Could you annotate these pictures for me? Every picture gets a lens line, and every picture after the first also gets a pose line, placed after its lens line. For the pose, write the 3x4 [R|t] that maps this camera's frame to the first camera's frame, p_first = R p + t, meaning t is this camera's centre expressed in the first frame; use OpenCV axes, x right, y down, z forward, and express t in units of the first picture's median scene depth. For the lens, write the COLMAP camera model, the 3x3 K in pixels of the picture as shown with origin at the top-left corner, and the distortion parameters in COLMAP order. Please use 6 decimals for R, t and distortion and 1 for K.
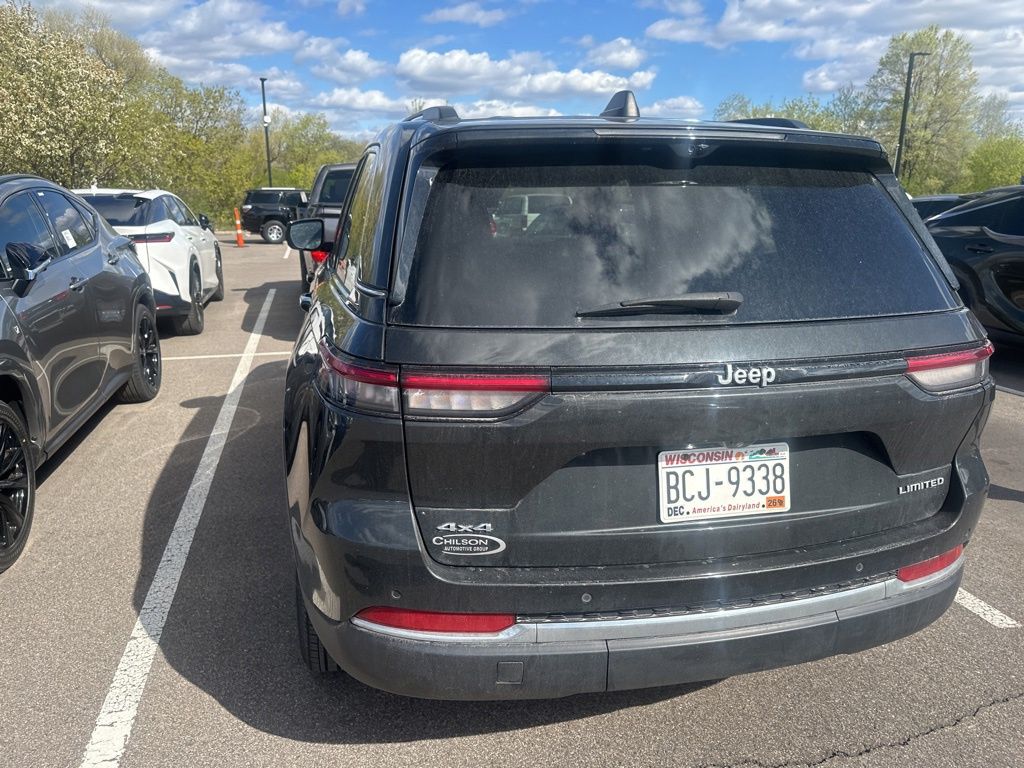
lens RADIAL K [[705.9, 0, 503.8], [0, 705.9, 390.0], [0, 0, 1]] dist [0.044785, -0.055356]
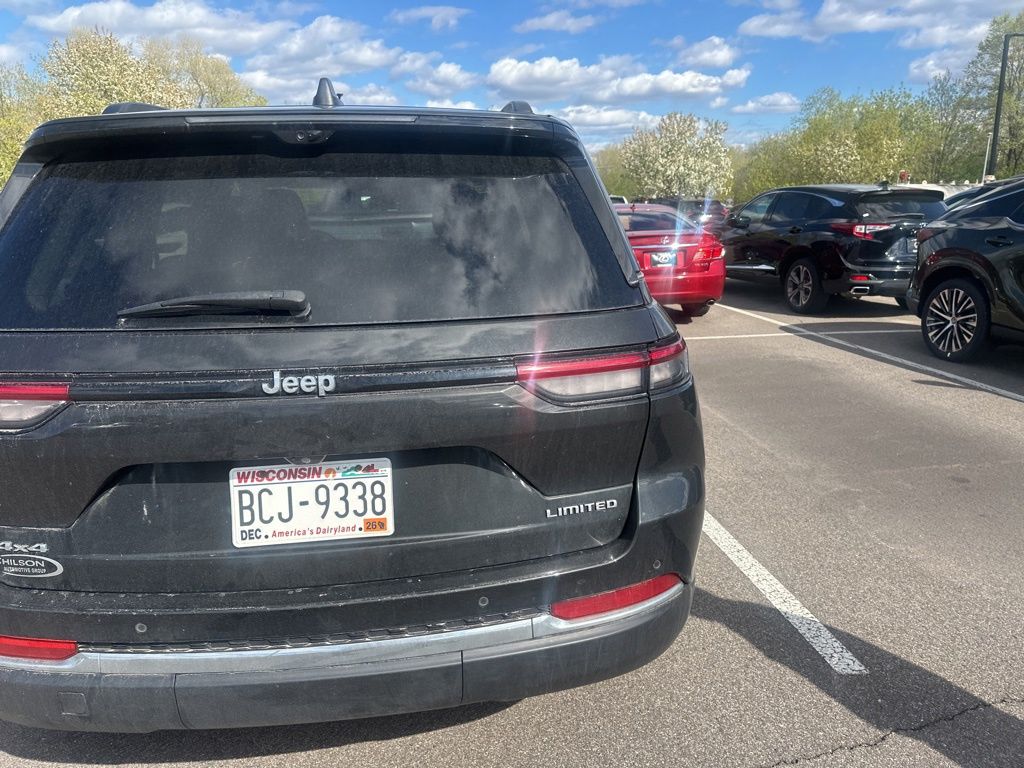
lens RADIAL K [[714.2, 0, 505.1], [0, 714.2, 377.6], [0, 0, 1]] dist [0.024323, -0.027749]
pose [[0.993530, -0.001558, -0.113562, 0.608523], [-0.001376, 0.999667, -0.025751, -0.003858], [0.113564, 0.025741, 0.993197, 0.118045]]
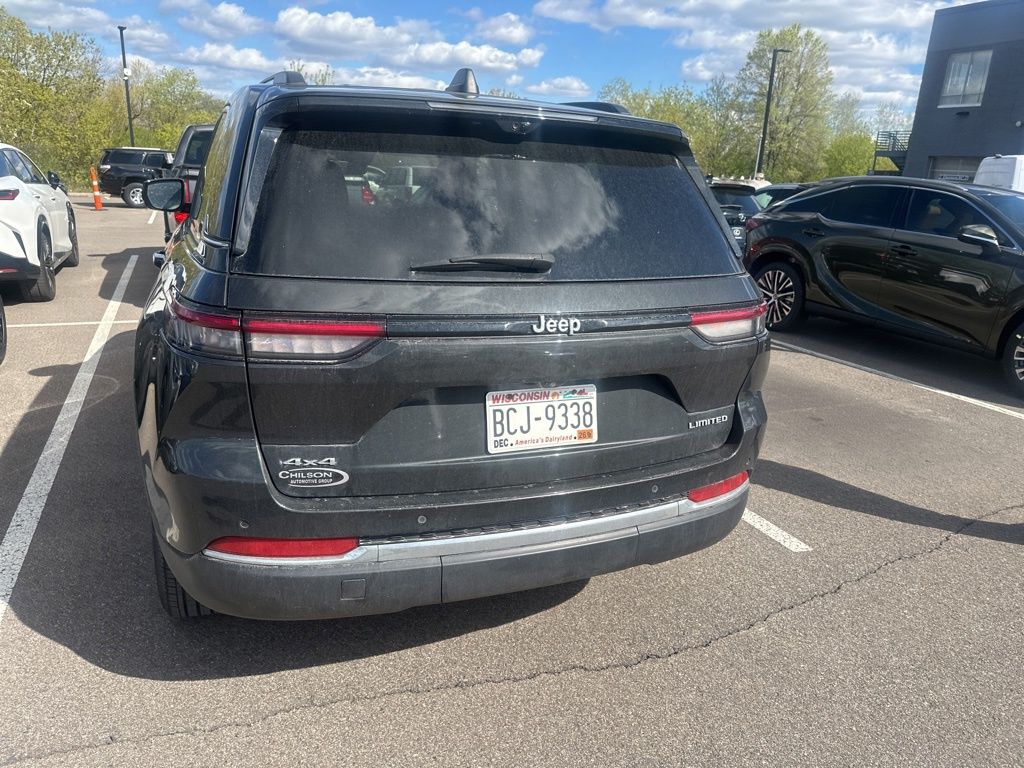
lens RADIAL K [[705.1, 0, 509.6], [0, 705.1, 389.8], [0, 0, 1]] dist [0.049188, -0.057563]
pose [[0.986645, -0.006965, 0.162736, 0.065302], [0.001687, 0.999469, 0.032549, 0.042383], [-0.162877, -0.031840, 0.986133, -0.120667]]
